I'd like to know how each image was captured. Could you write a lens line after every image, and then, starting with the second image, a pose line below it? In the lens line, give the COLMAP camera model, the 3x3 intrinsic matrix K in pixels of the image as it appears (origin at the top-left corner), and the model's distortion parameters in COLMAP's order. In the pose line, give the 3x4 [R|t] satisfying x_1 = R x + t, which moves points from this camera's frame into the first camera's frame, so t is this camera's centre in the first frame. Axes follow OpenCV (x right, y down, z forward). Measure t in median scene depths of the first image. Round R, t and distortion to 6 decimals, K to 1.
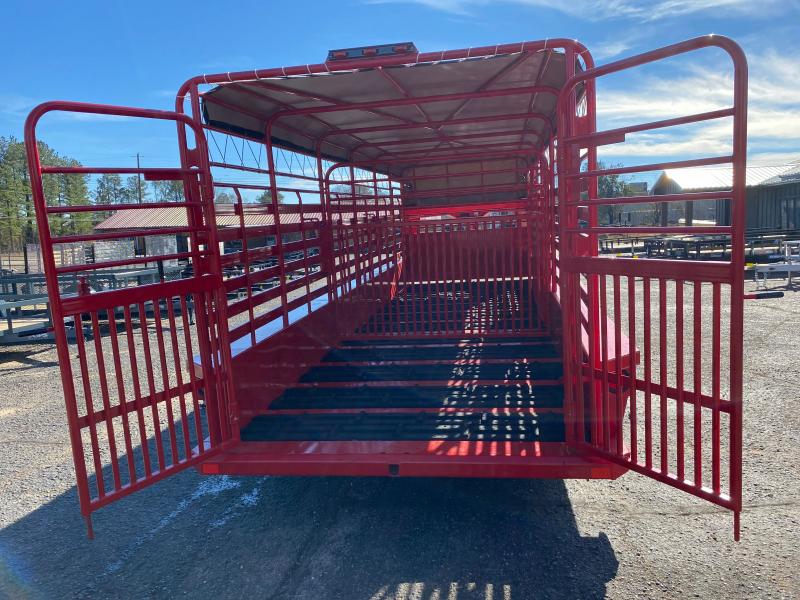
lens RADIAL K [[631.8, 0, 398.8], [0, 631.8, 301.2], [0, 0, 1]] dist [0.009394, -0.000480]
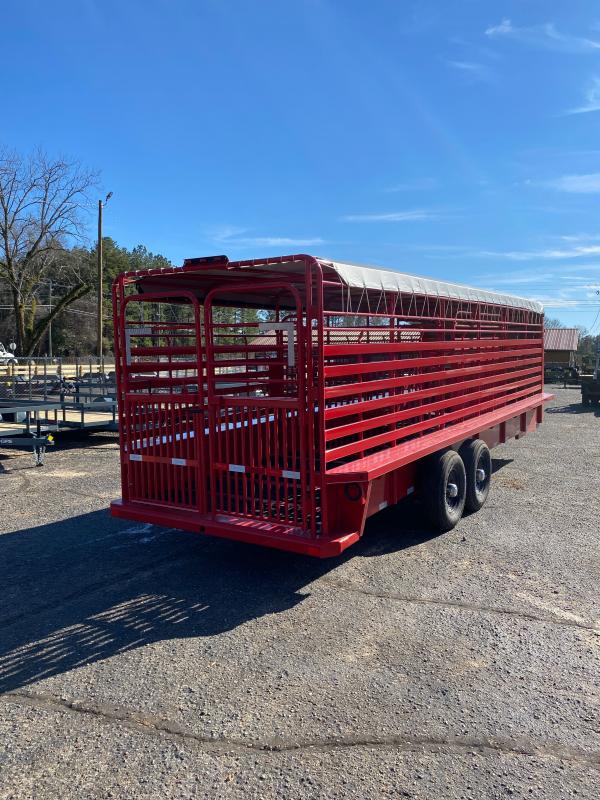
lens RADIAL K [[631.8, 0, 300.6], [0, 631.8, 399.7], [0, 0, 1]] dist [0.009394, -0.000480]
pose [[0.918385, 0.079975, -0.387521, 0.800553], [-0.093393, 0.995503, -0.015883, -0.043991], [0.384508, 0.050778, 0.921724, -0.340990]]
